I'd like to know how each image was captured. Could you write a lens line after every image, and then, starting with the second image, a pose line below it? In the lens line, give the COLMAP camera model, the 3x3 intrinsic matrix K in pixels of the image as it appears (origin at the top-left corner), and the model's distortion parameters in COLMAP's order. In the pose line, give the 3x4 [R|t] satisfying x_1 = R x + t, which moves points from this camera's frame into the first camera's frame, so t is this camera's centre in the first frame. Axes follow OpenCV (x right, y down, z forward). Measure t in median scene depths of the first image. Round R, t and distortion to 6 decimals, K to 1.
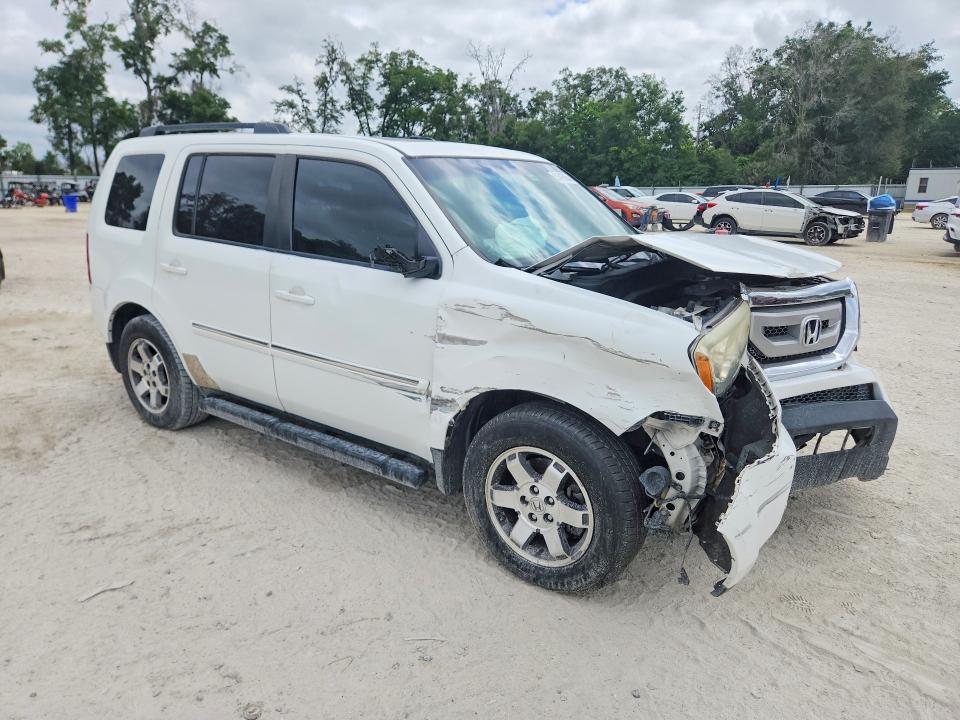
lens RADIAL K [[743.8, 0, 480.0], [0, 743.8, 360.0], [0, 0, 1]] dist [0.055101, -0.042345]
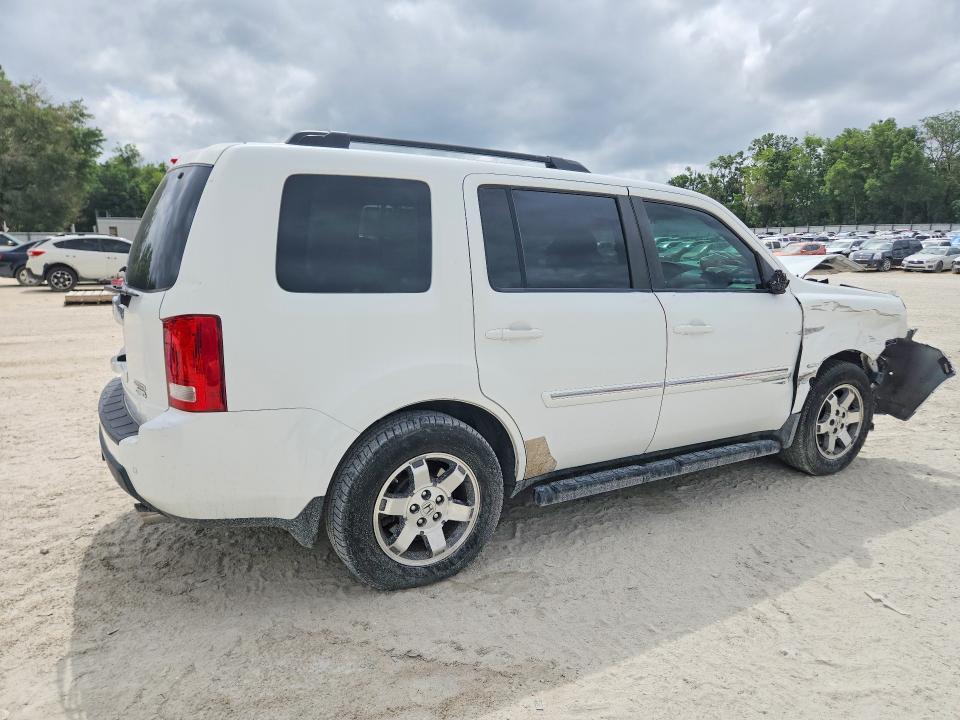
lens RADIAL K [[743.8, 0, 480.0], [0, 743.8, 360.0], [0, 0, 1]] dist [0.055101, -0.042345]
pose [[0.300127, -0.157958, 0.940730, -1.366246], [0.216754, 0.971690, 0.094004, -0.210330], [-0.928946, 0.175694, 0.325869, 0.952488]]
